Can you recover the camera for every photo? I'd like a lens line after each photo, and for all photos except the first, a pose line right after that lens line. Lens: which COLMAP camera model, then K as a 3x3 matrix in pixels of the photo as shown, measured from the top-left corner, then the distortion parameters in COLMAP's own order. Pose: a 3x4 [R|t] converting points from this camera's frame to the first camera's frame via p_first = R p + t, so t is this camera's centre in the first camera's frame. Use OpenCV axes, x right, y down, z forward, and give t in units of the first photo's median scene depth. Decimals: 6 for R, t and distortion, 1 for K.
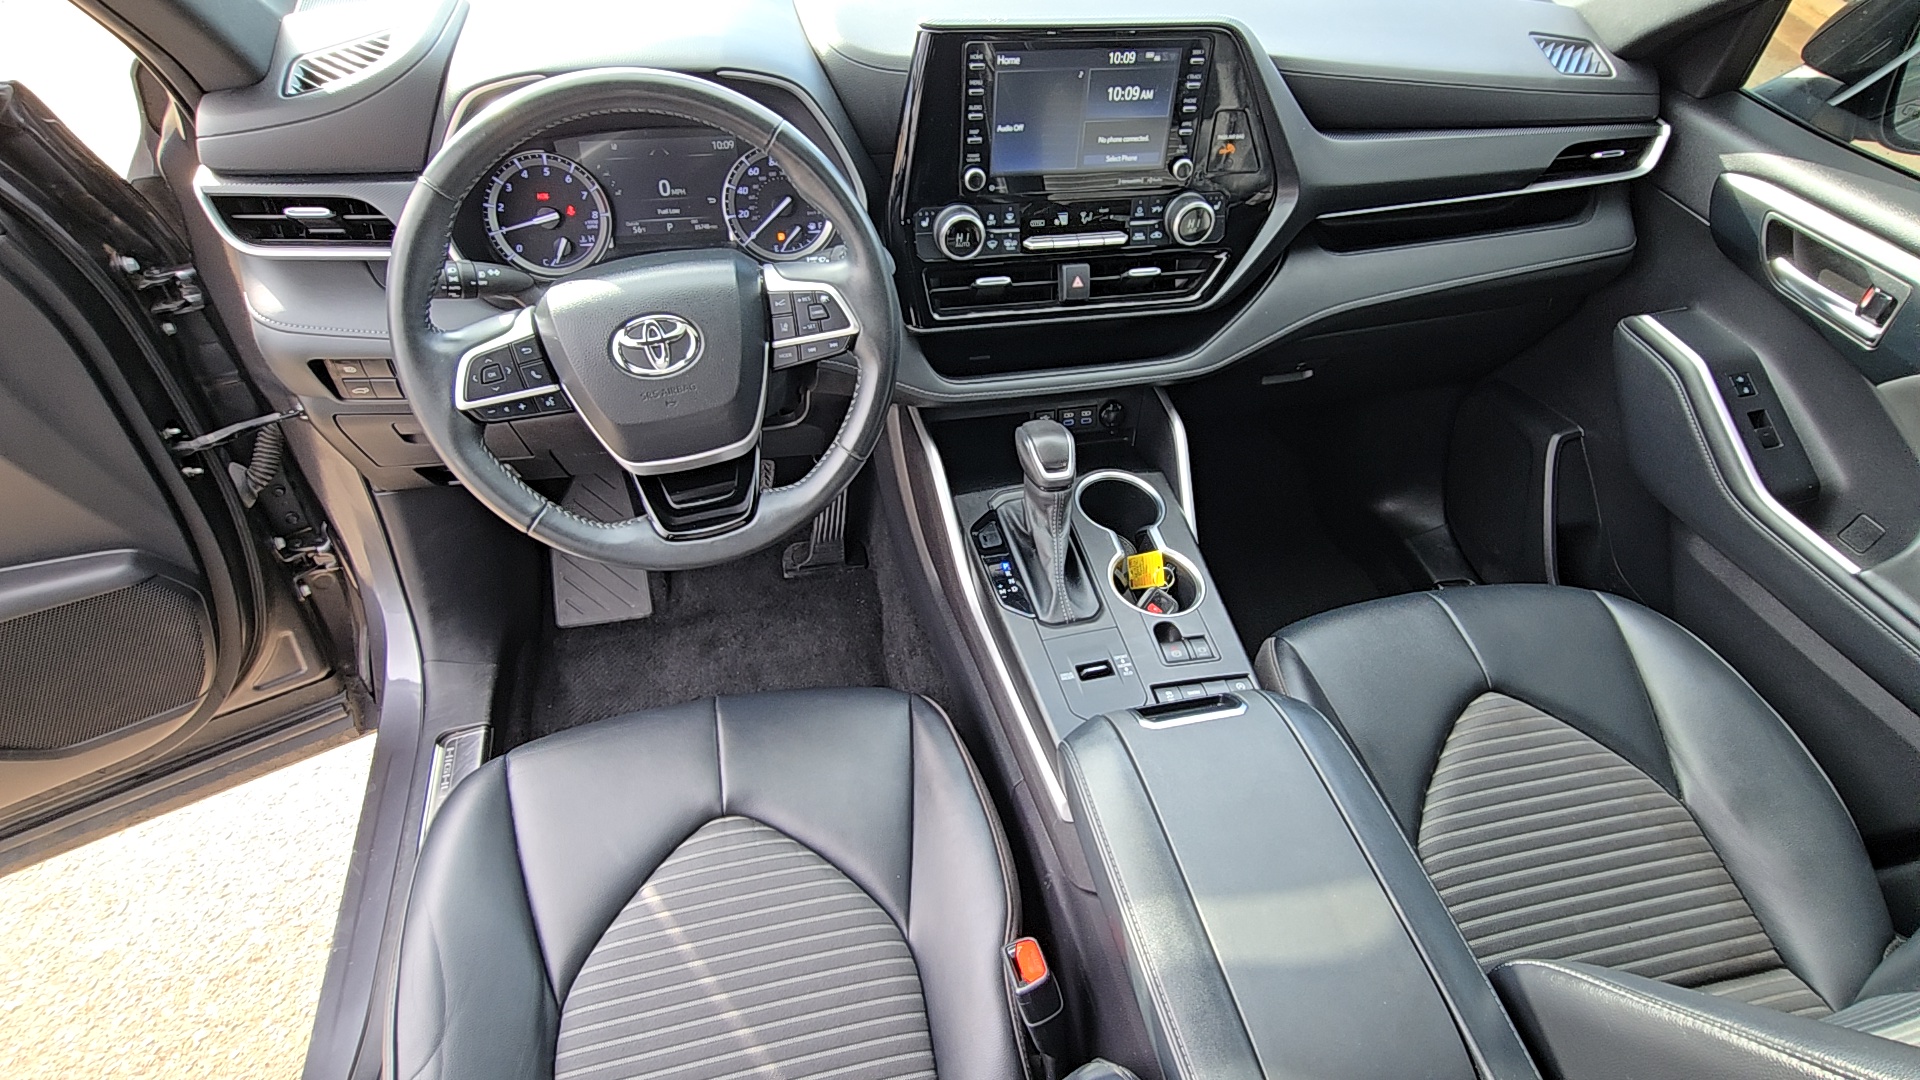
lens RADIAL K [[962.9, 0, 978.1], [0, 962.9, 543.3], [0, 0, 1]] dist [0.000006, -0.000464]
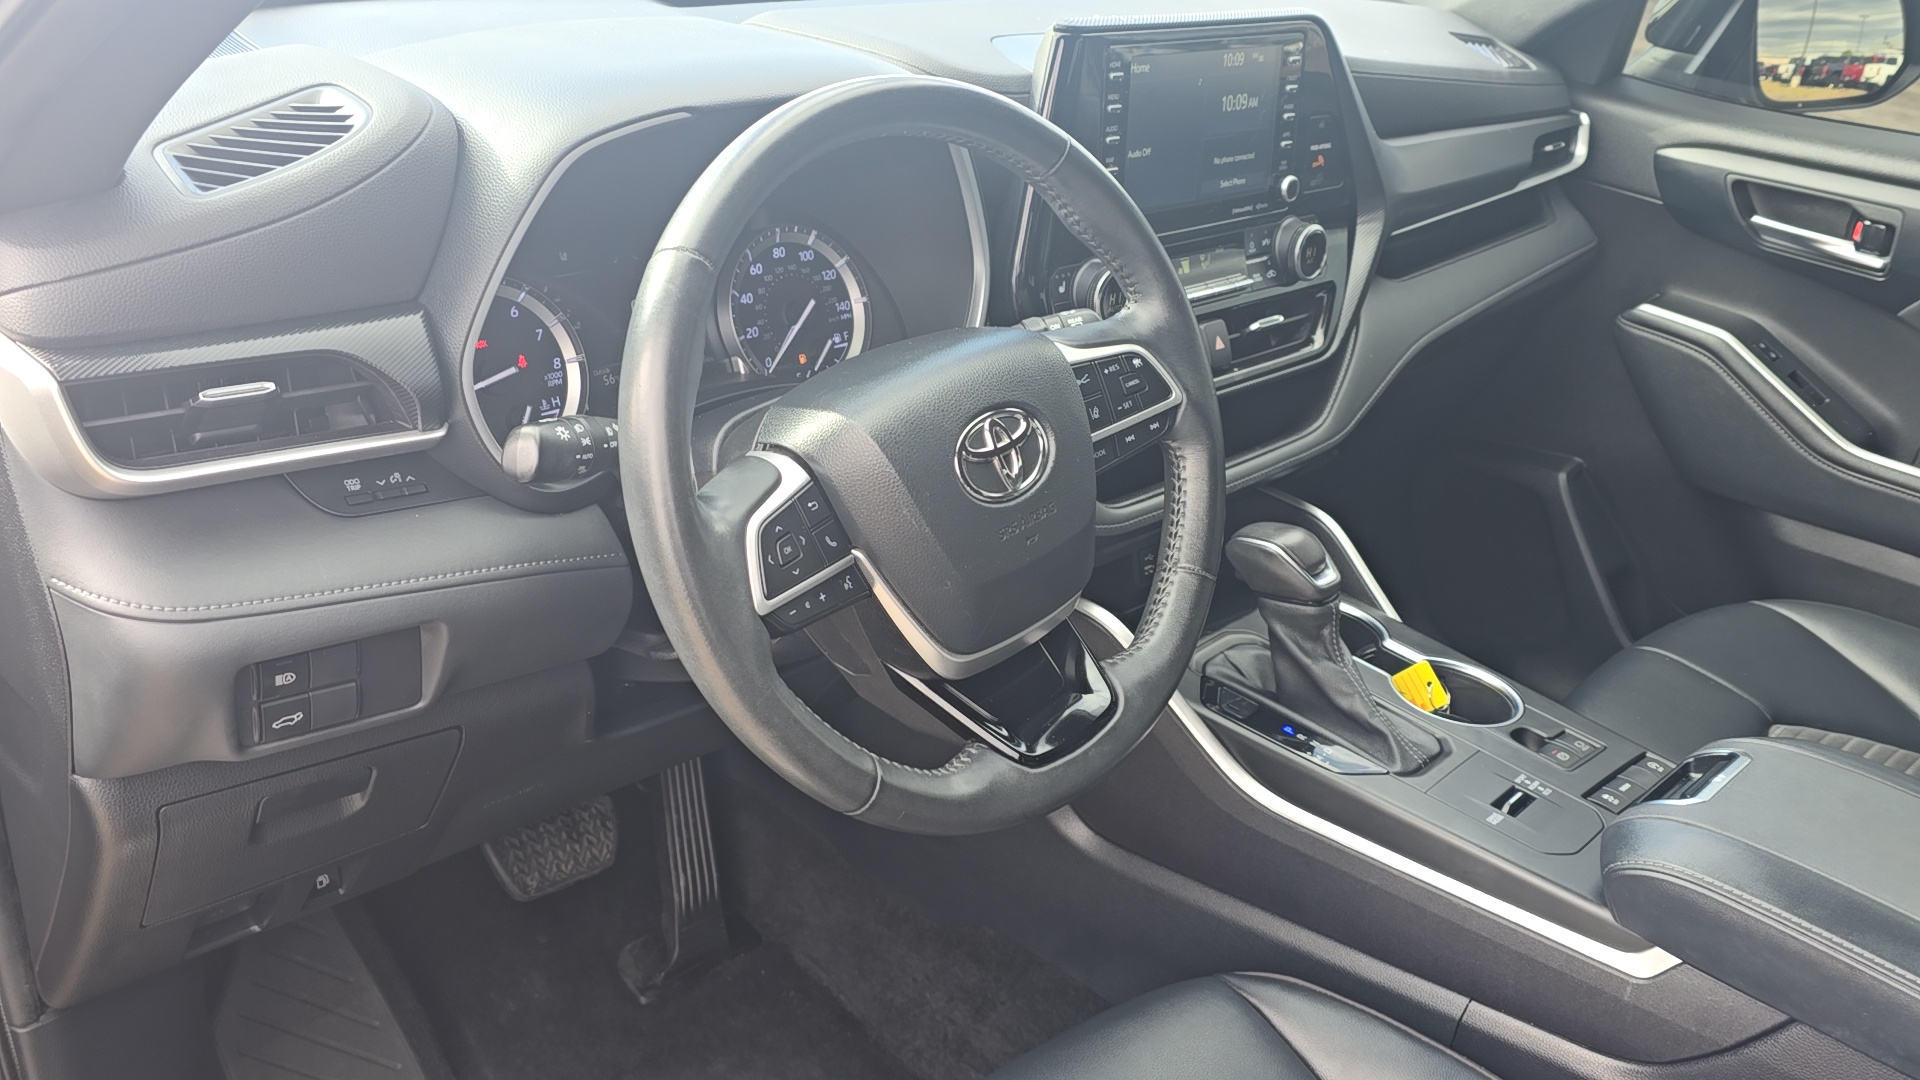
lens RADIAL K [[1549.3, 0, 1023.6], [0, 1549.3, 542.1], [0, 0, 1]] dist [-0.002954, -0.003304]
pose [[0.849396, -0.216288, 0.481400, -0.647687], [0.333799, 0.926707, -0.172606, 0.027177], [-0.408784, 0.307302, 0.859338, 0.085495]]
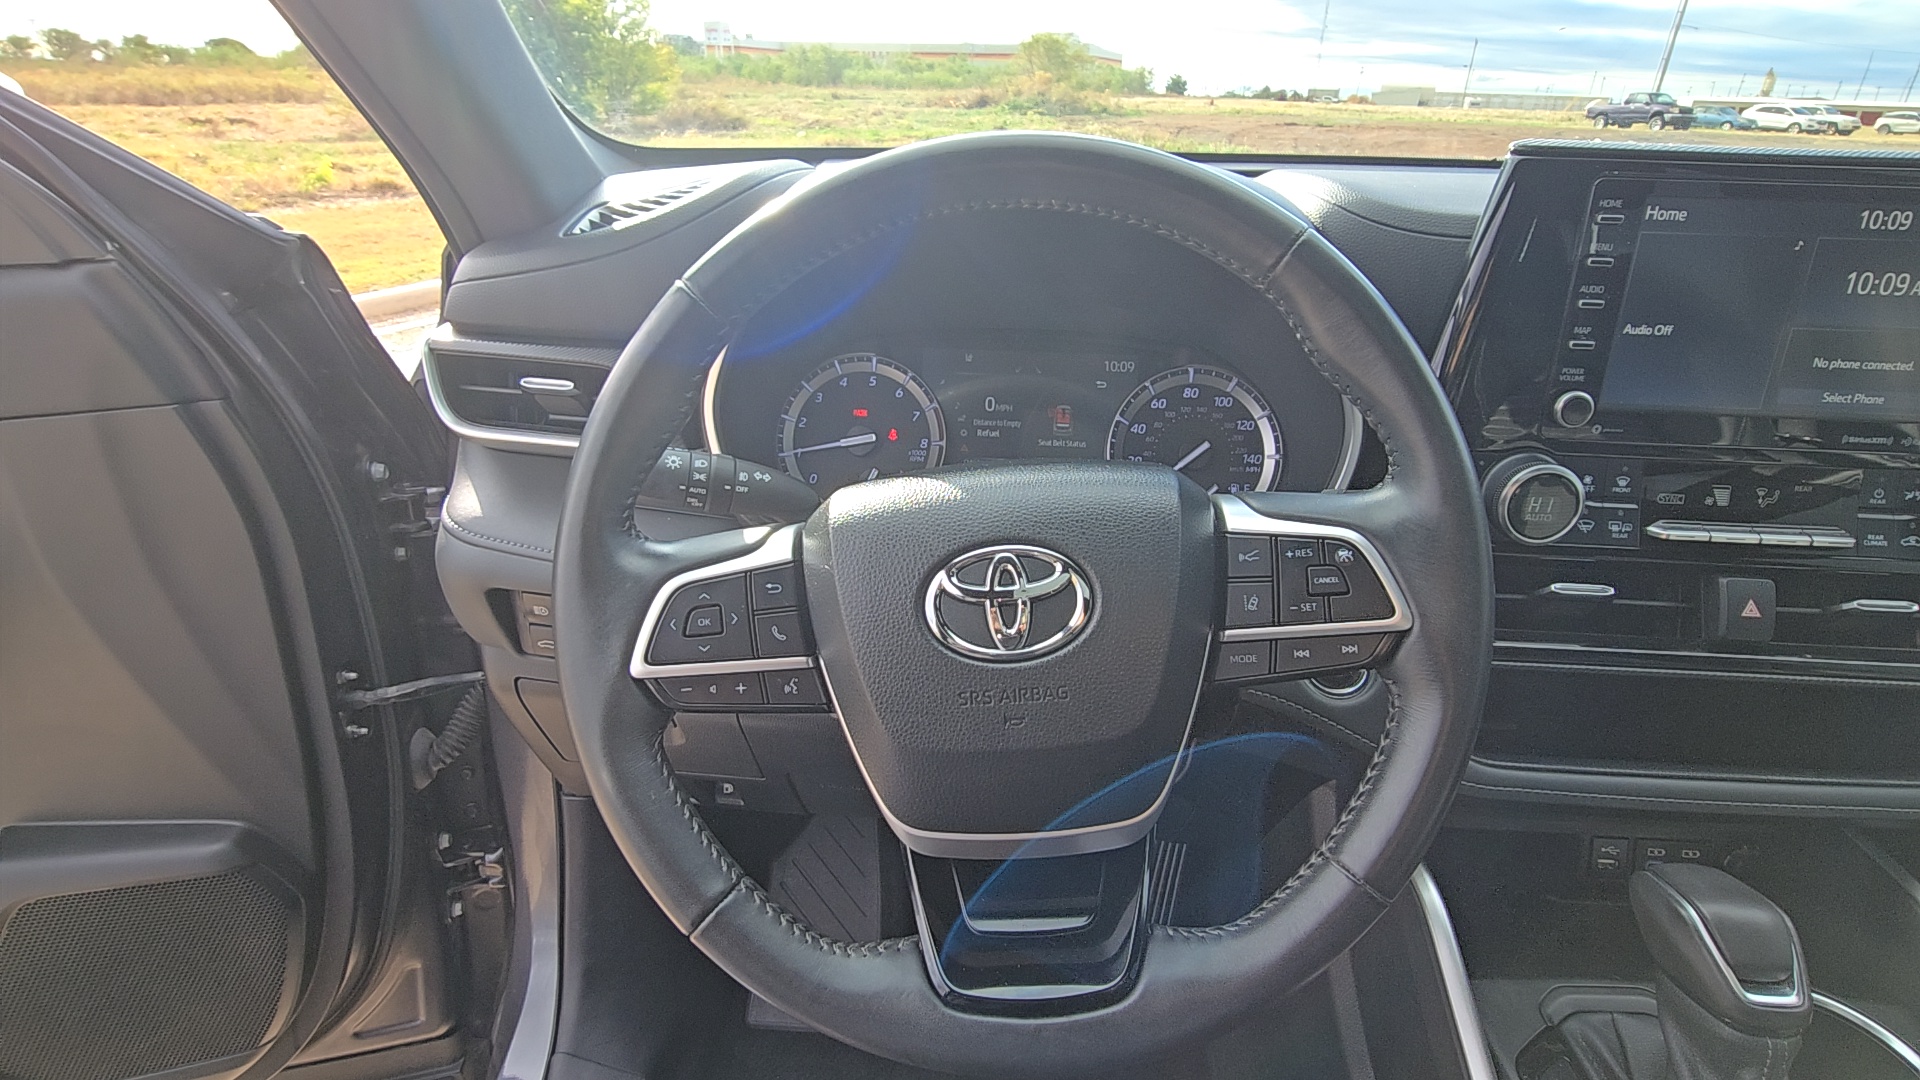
lens RADIAL K [[986.0, 0, 966.5], [0, 986.0, 547.4], [0, 0, 1]] dist [-0.000039, -0.000505]
pose [[0.954222, 0.085540, -0.286605, -0.161488], [-0.181645, 0.927017, -0.328091, -0.045766], [0.237623, 0.365132, 0.900119, 0.402112]]
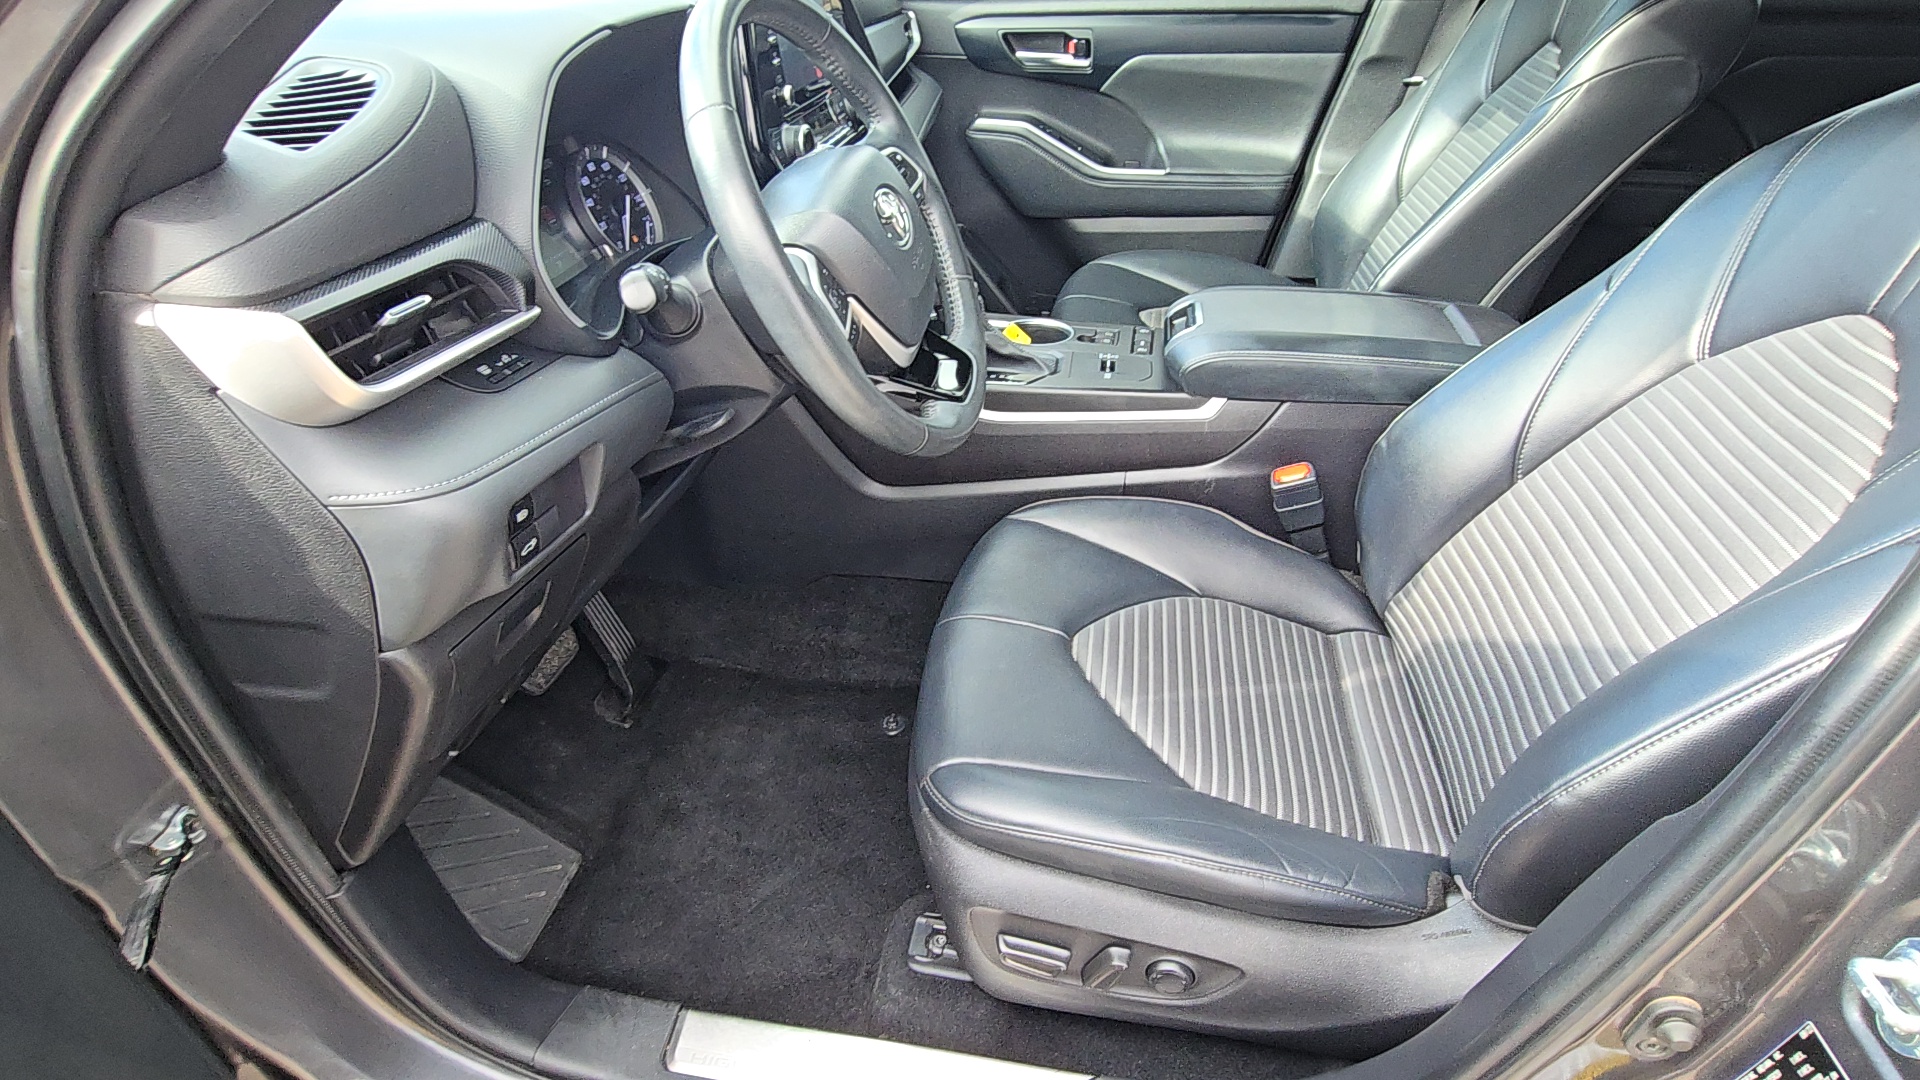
lens RADIAL K [[939.6, 0, 963.0], [0, 939.6, 534.2], [0, 0, 1]] dist [0.002509, 0.000454]
pose [[0.398109, -0.567653, 0.720610, -0.955579], [0.662799, 0.721078, 0.201852, -0.091956], [-0.634198, 0.397260, 0.663308, 0.330013]]
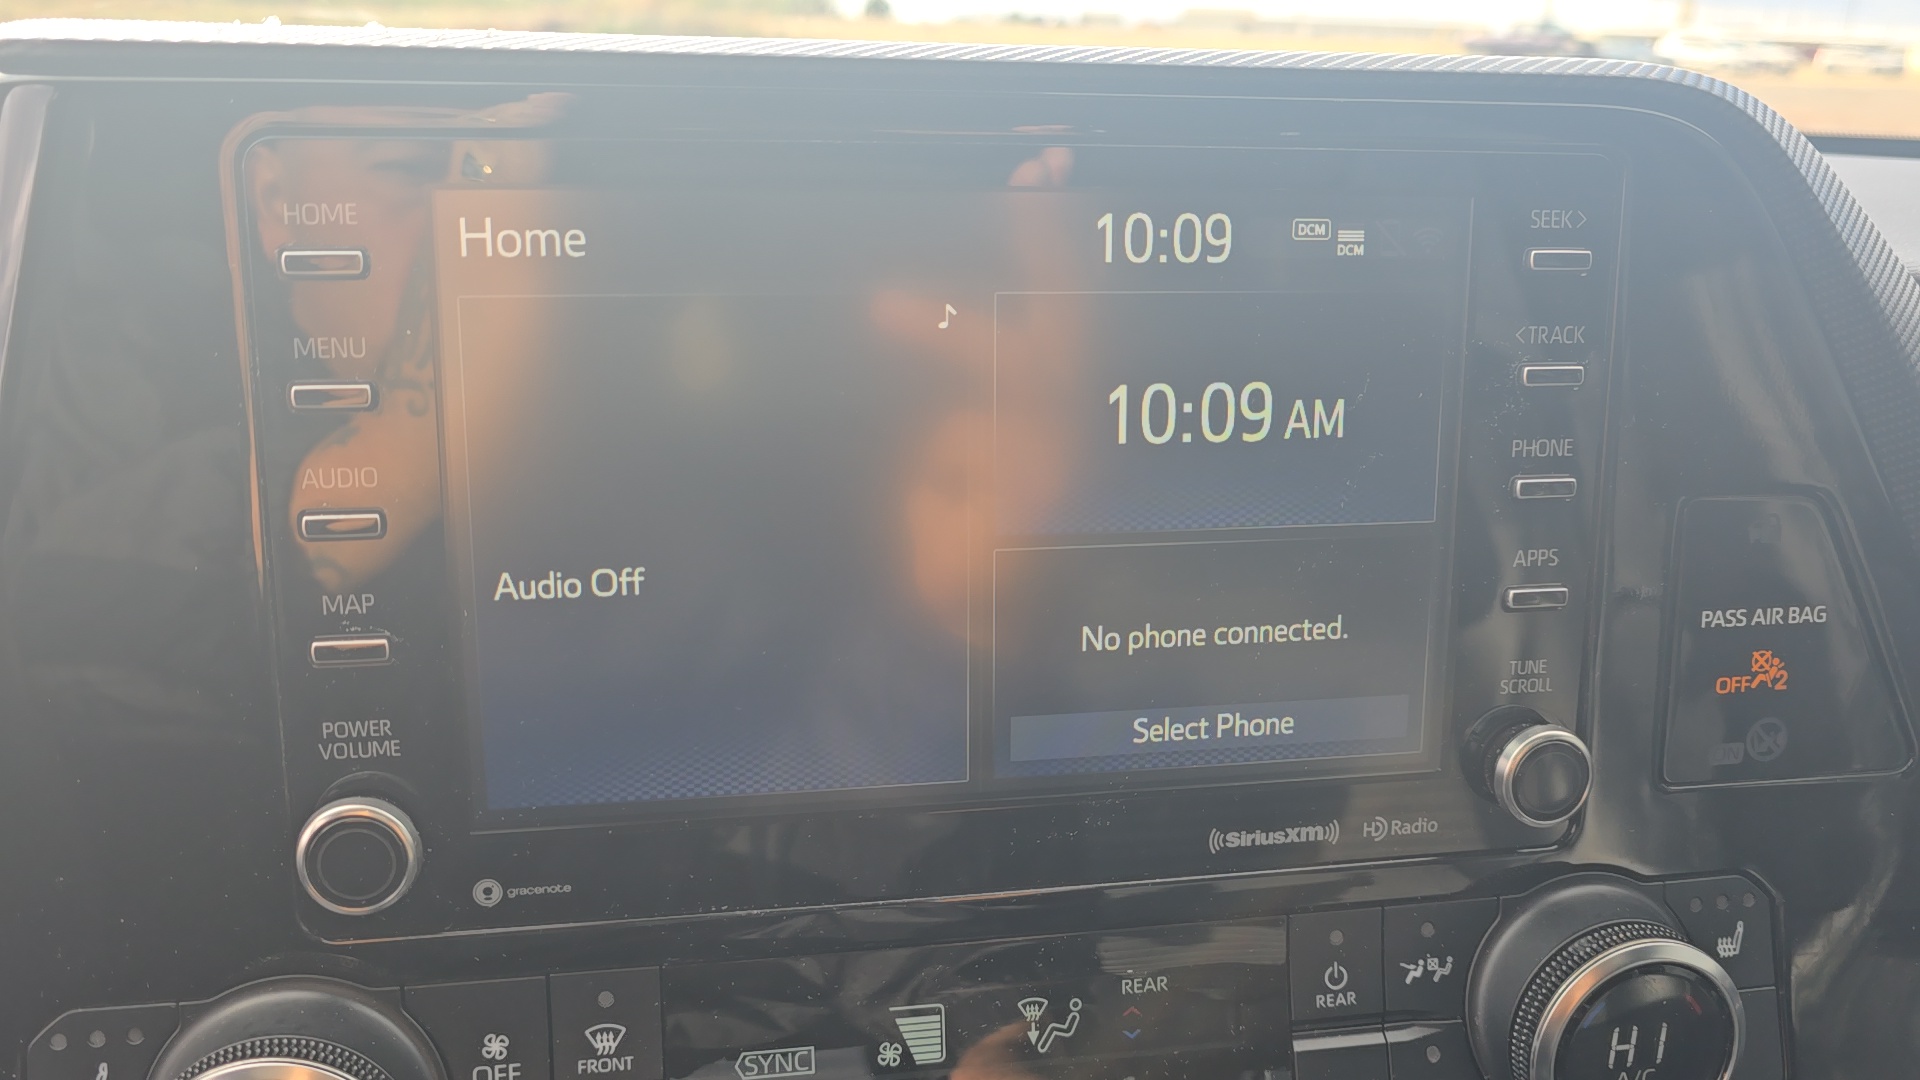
lens RADIAL K [[1713.5, 0, 960.0], [0, 1713.5, 540.0], [0, 0, 1]] dist [-0.060407, 0.094505]
pose [[0.997768, -0.022761, -0.062774, 0.119189], [-0.009590, 0.881516, -0.472058, -0.267763], [0.066081, 0.471606, 0.879330, 0.670788]]
